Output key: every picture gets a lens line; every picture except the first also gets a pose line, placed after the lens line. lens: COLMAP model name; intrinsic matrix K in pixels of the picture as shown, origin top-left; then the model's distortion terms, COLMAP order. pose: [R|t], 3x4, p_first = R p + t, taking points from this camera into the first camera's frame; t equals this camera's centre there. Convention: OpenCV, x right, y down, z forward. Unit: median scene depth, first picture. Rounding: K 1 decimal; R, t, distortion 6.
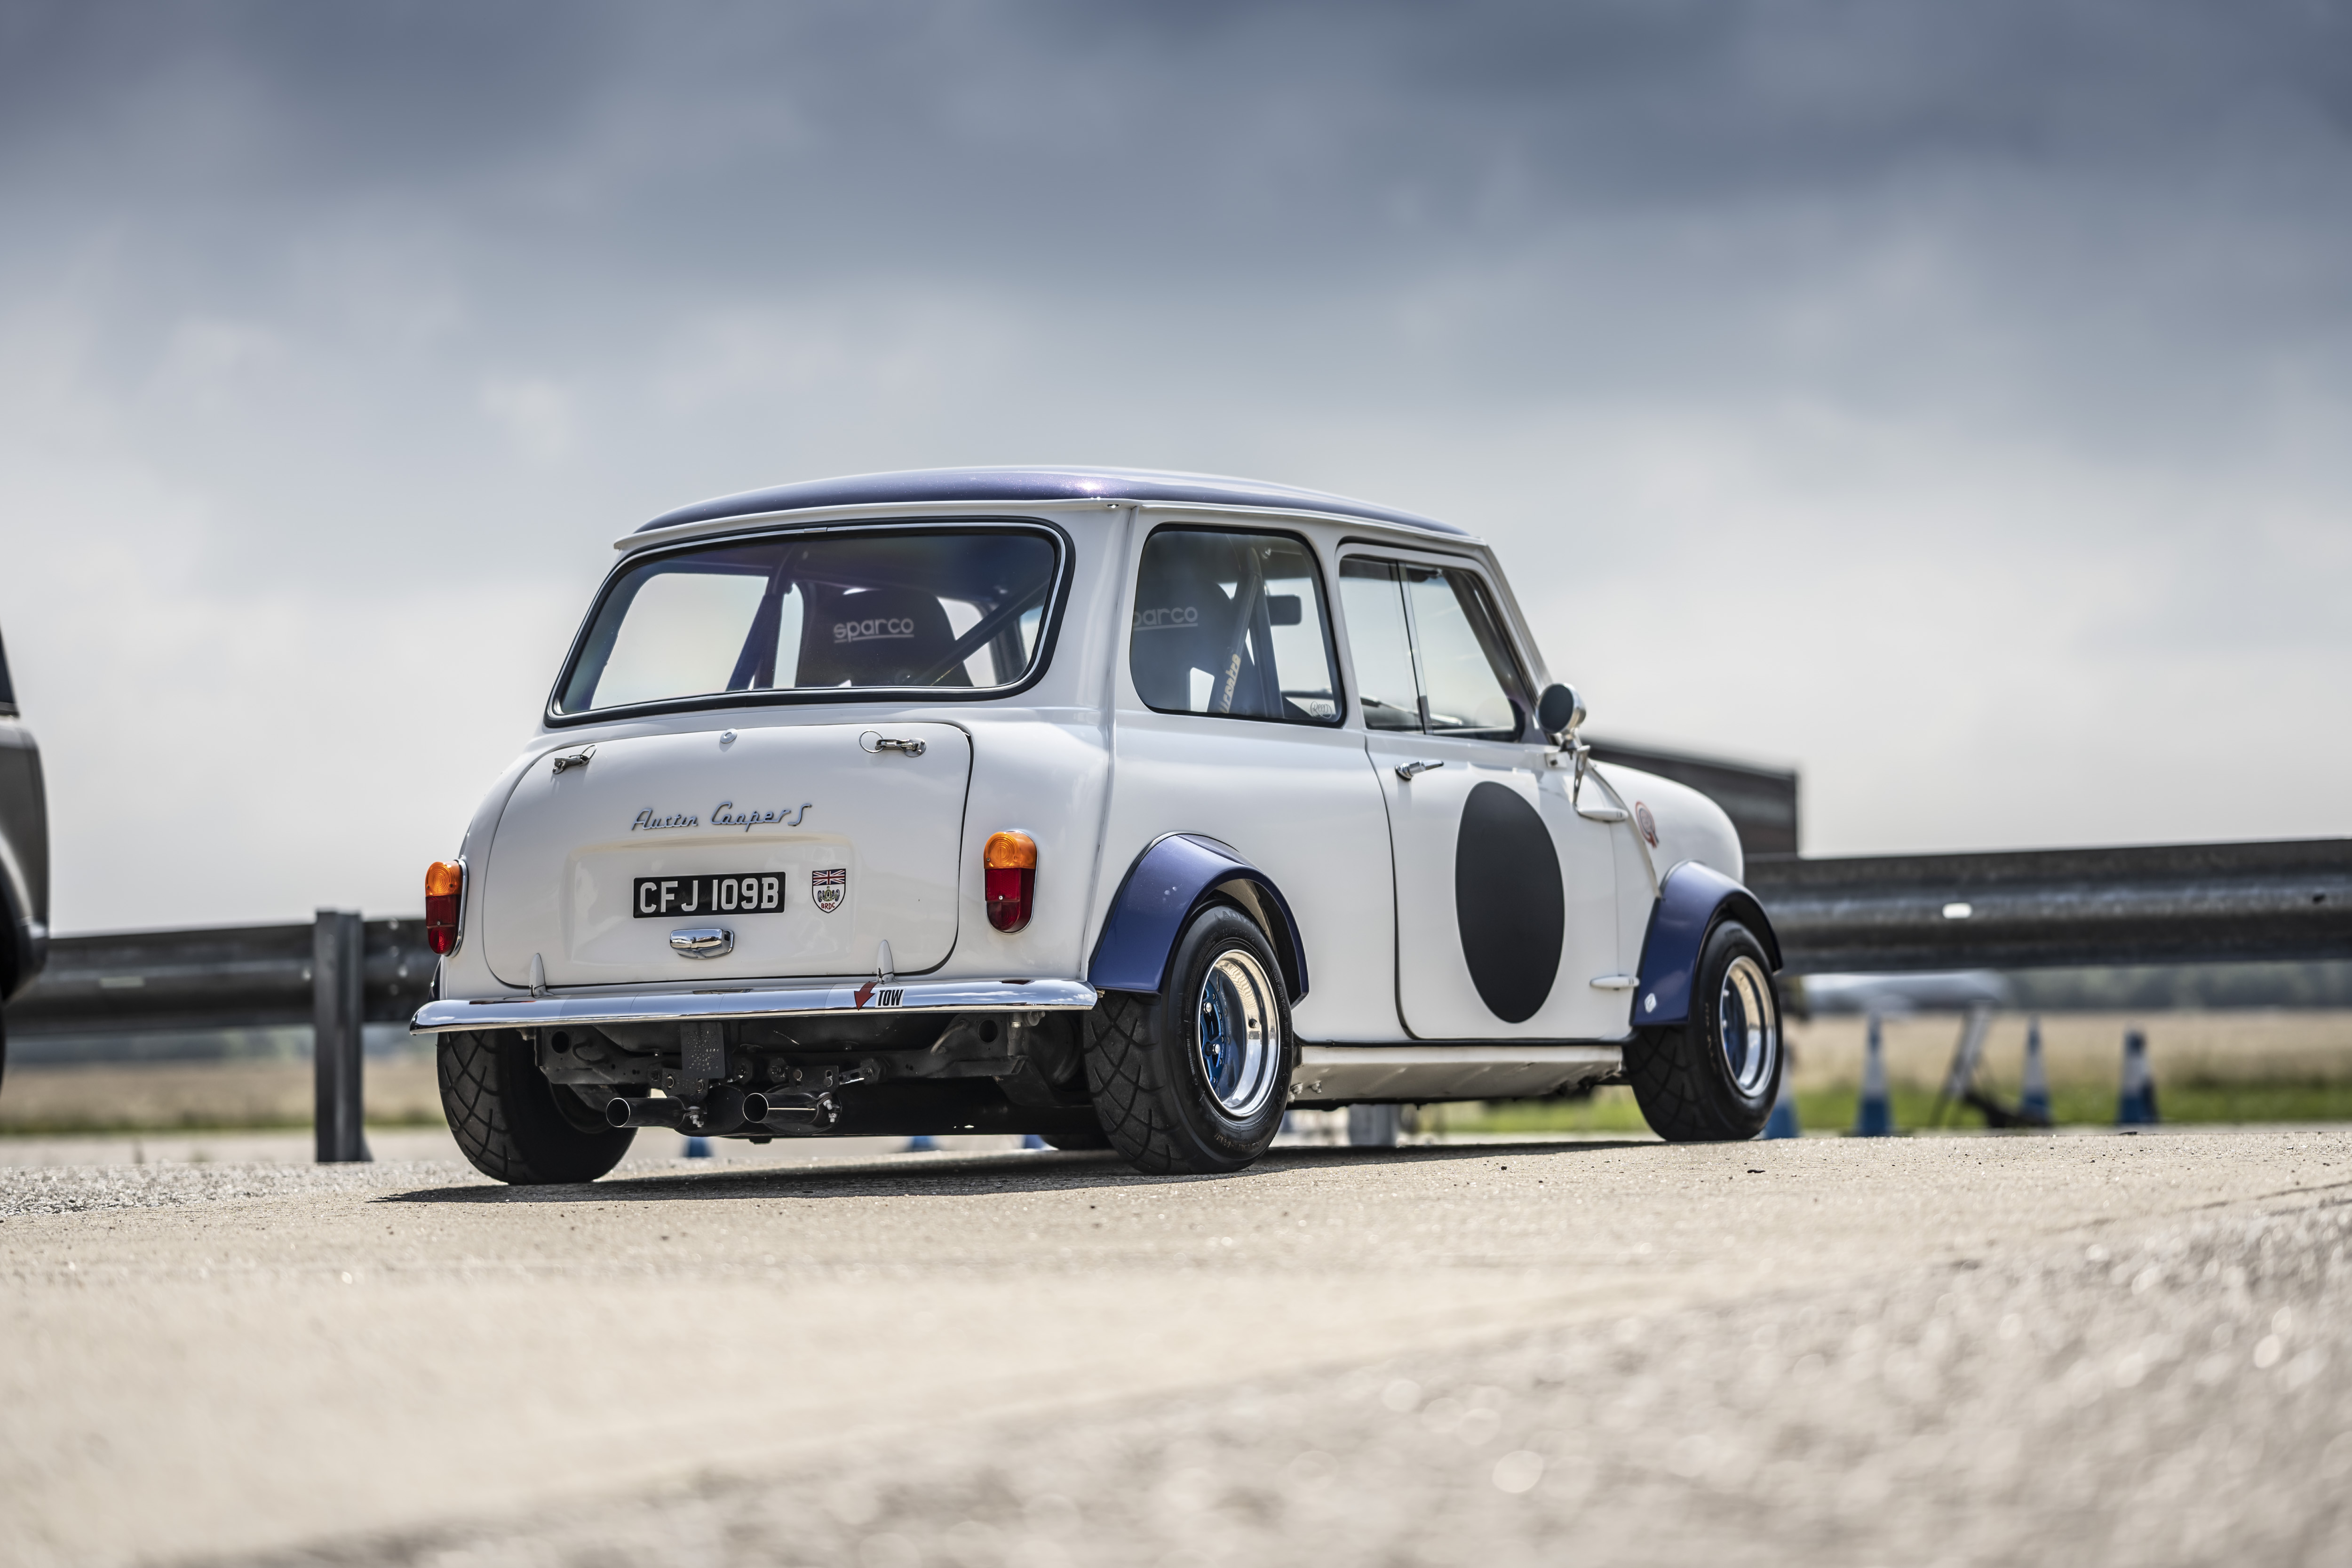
lens RADIAL K [[5599.6, 0, 1176.0], [0, 5599.6, 784.0], [0, 0, 1]] dist [0.013393, -0.286883]
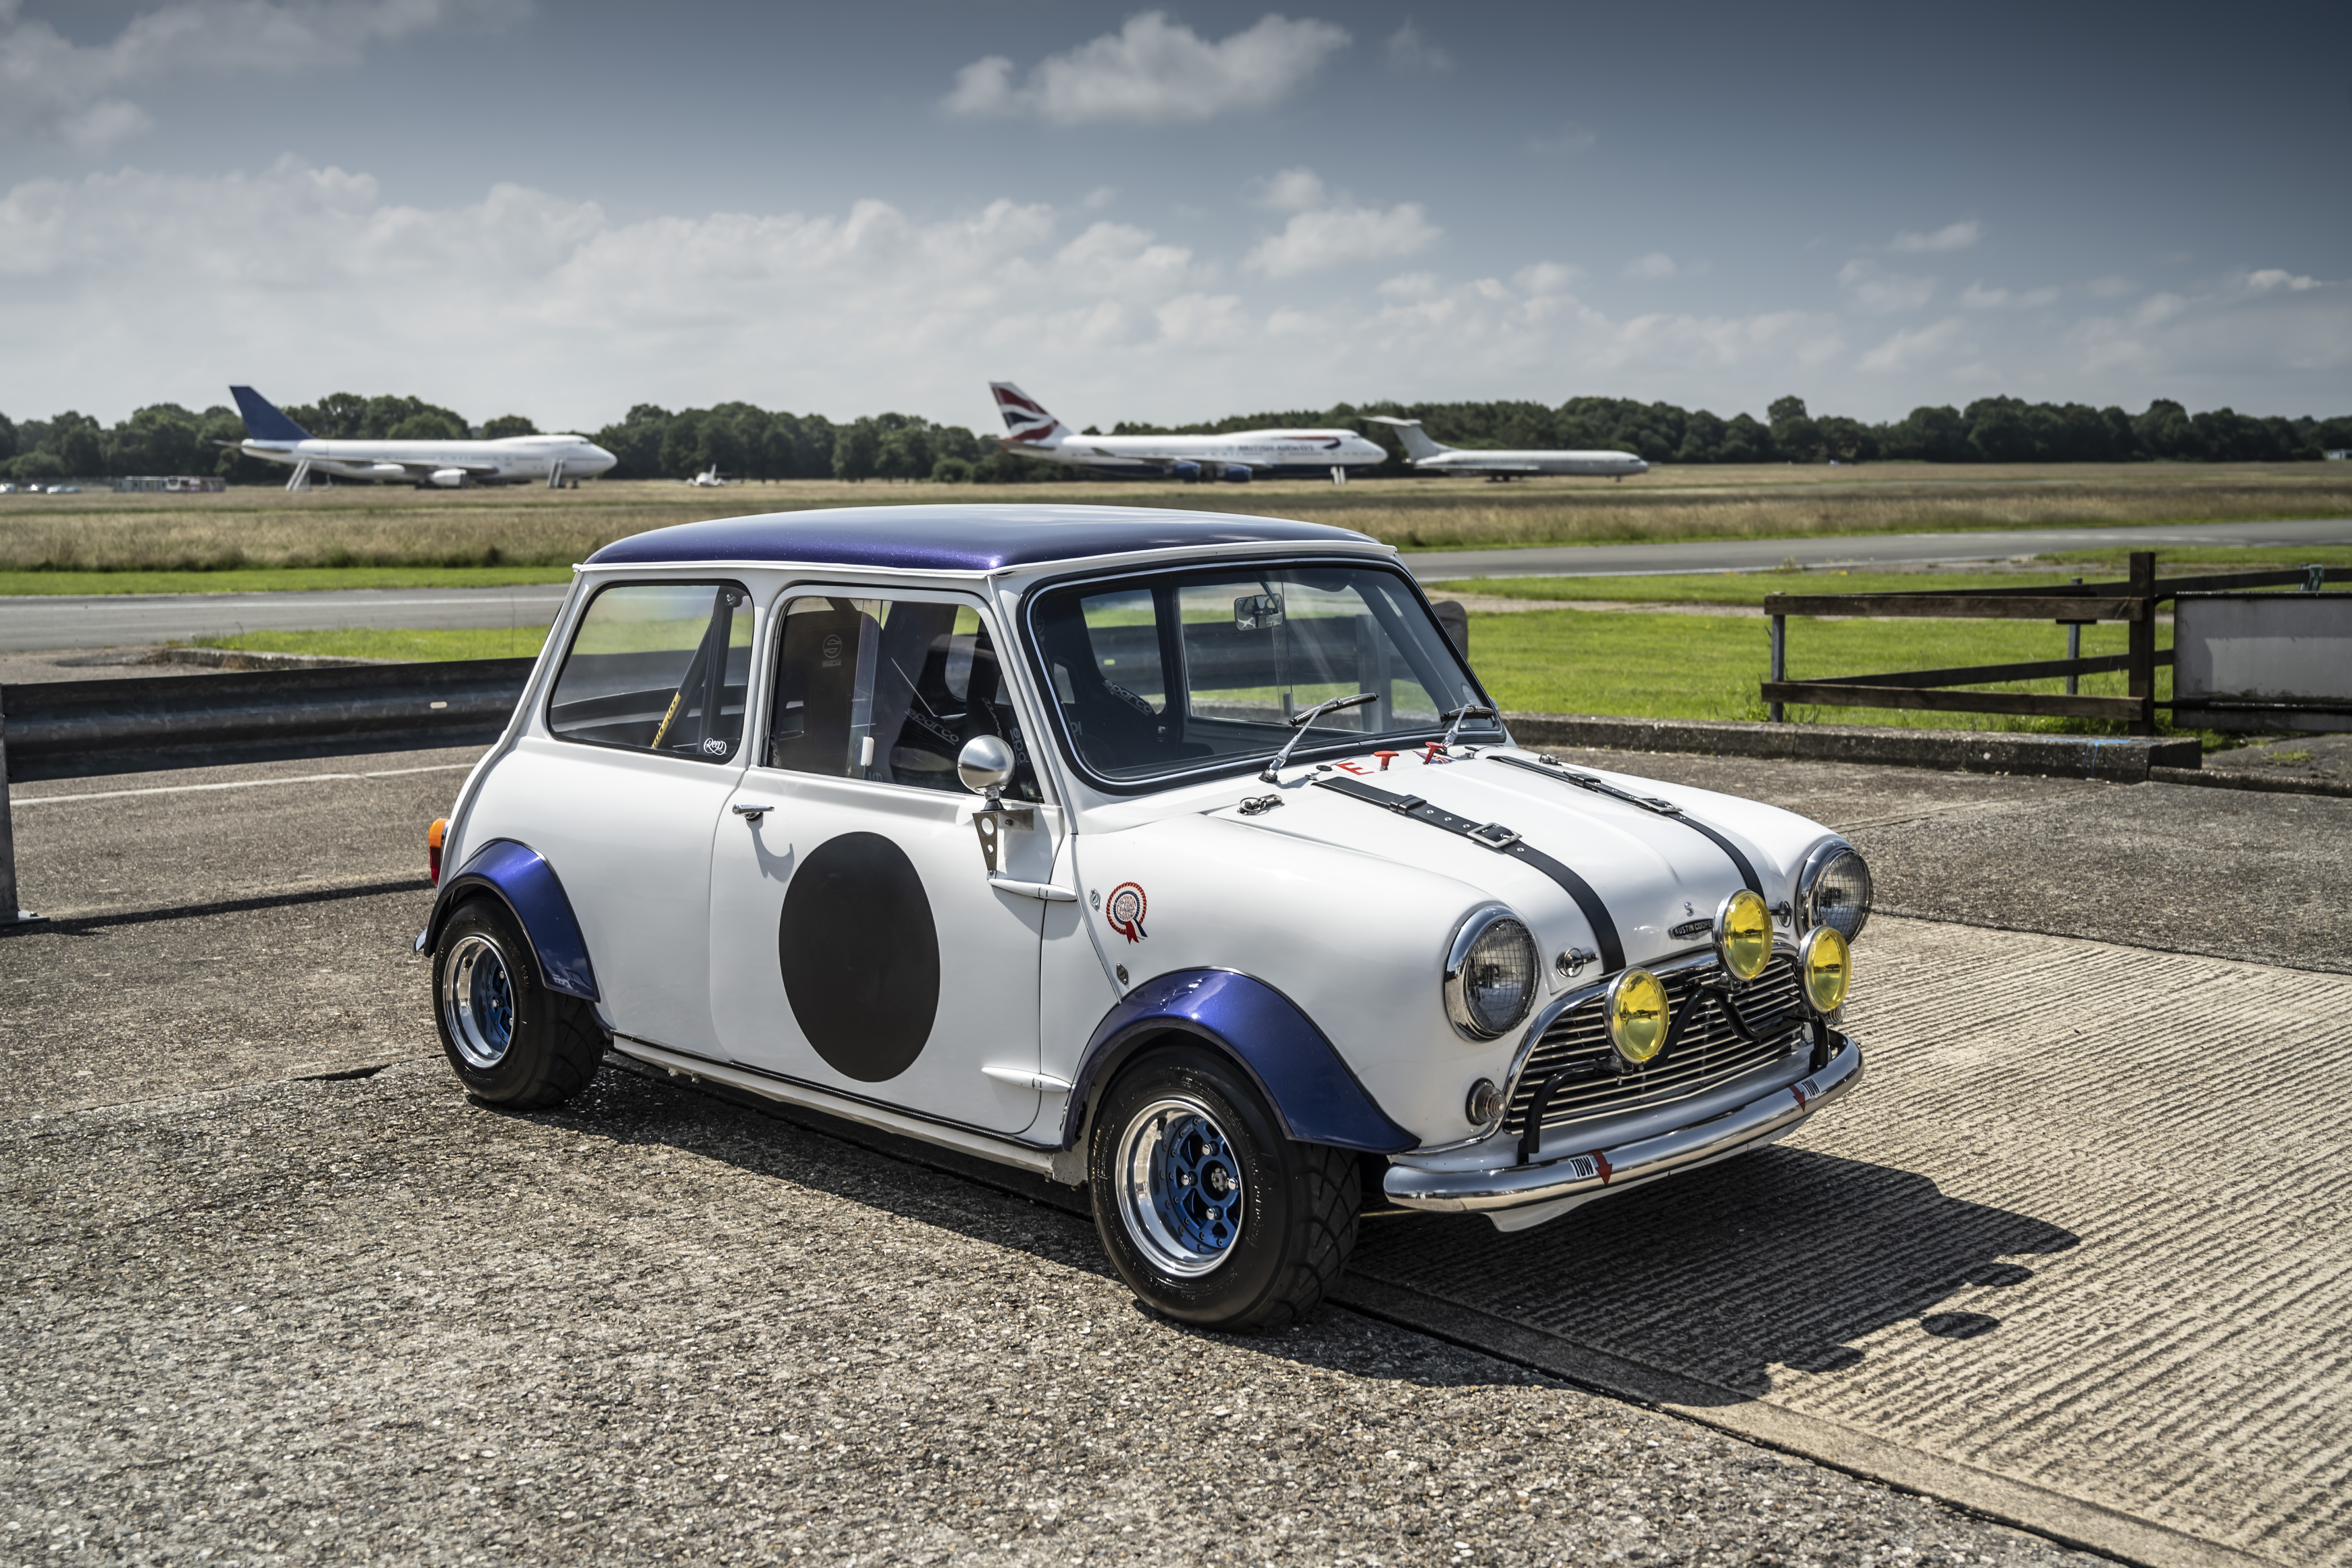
lens RADIAL K [[2668.4, 0, 1167.7], [0, 2668.4, 819.7], [0, 0, 1]] dist [-0.003366, 0.011597]
pose [[0.397682, -0.094388, 0.912656, -0.614206], [-0.049027, 0.991087, 0.123863, -0.062464], [-0.916213, -0.094003, 0.389510, 0.880500]]
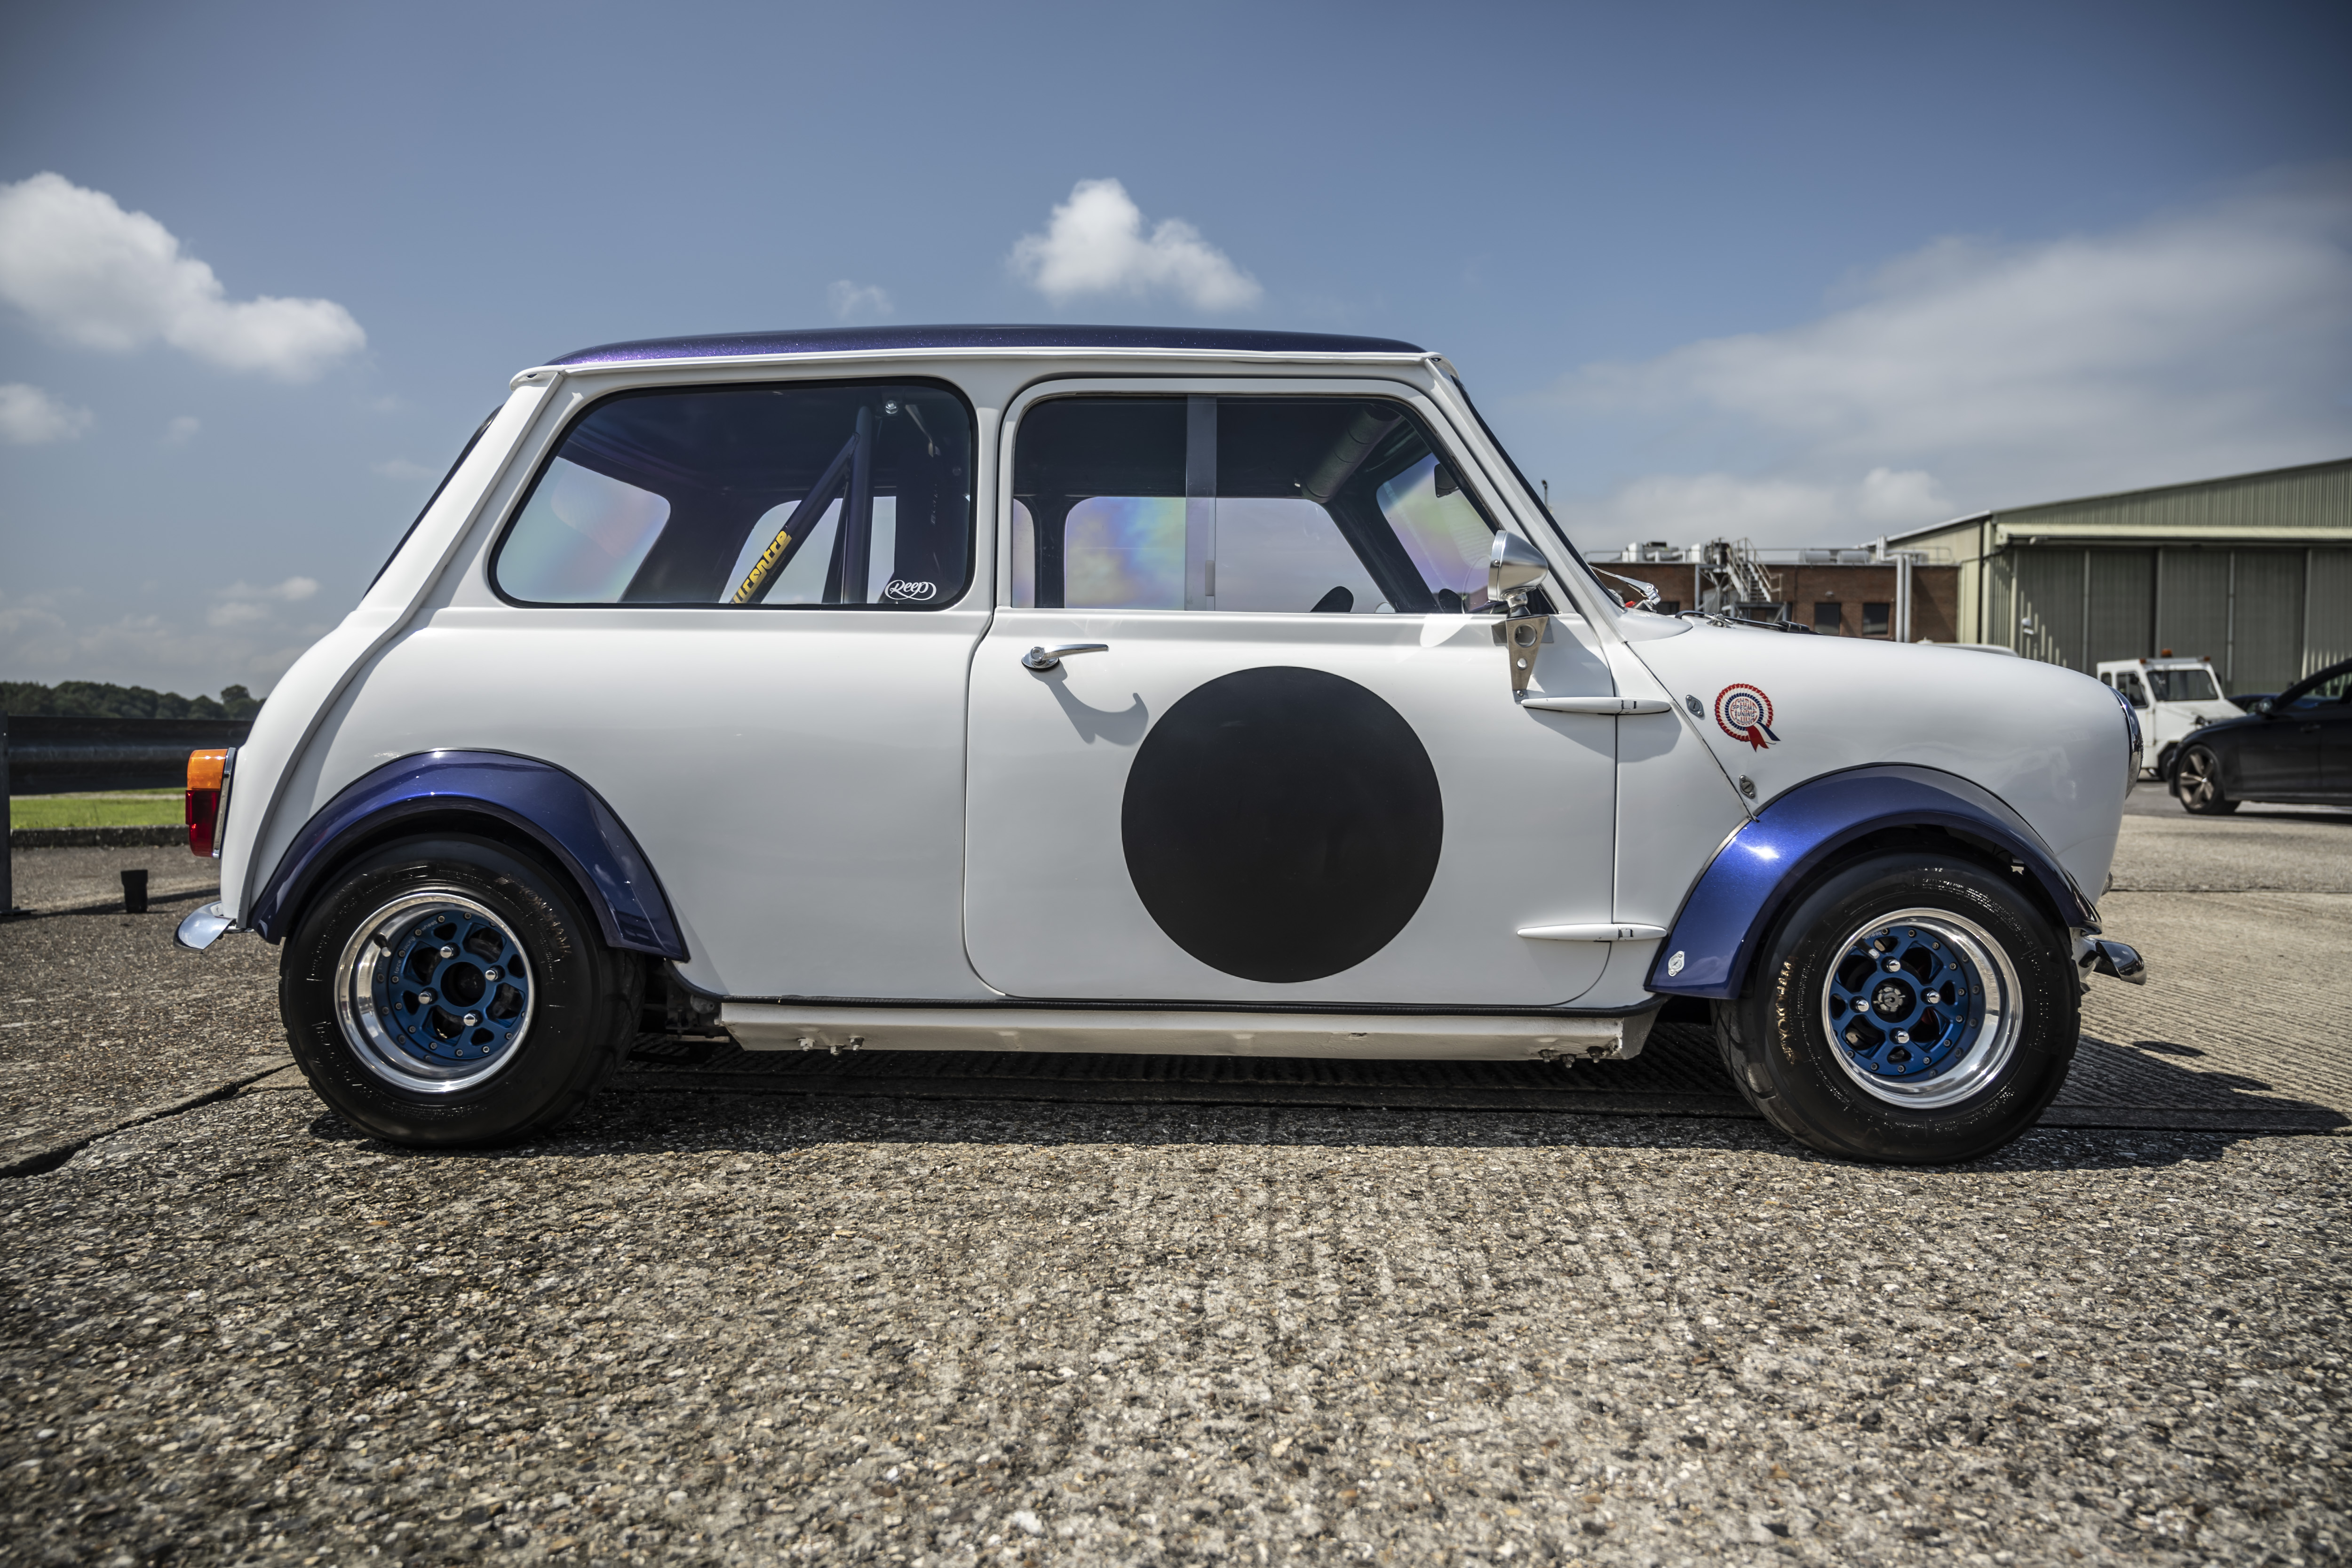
lens RADIAL K [[1556.2, 0, 1176.0], [0, 1556.2, 784.0], [0, 0, 1]] dist [-0.001743, -0.000879]
pose [[-0.357892, -0.002061, 0.933761, -0.384522], [-0.038924, 0.999161, -0.012713, 0.028833], [-0.932951, -0.040896, -0.357672, 1.235343]]
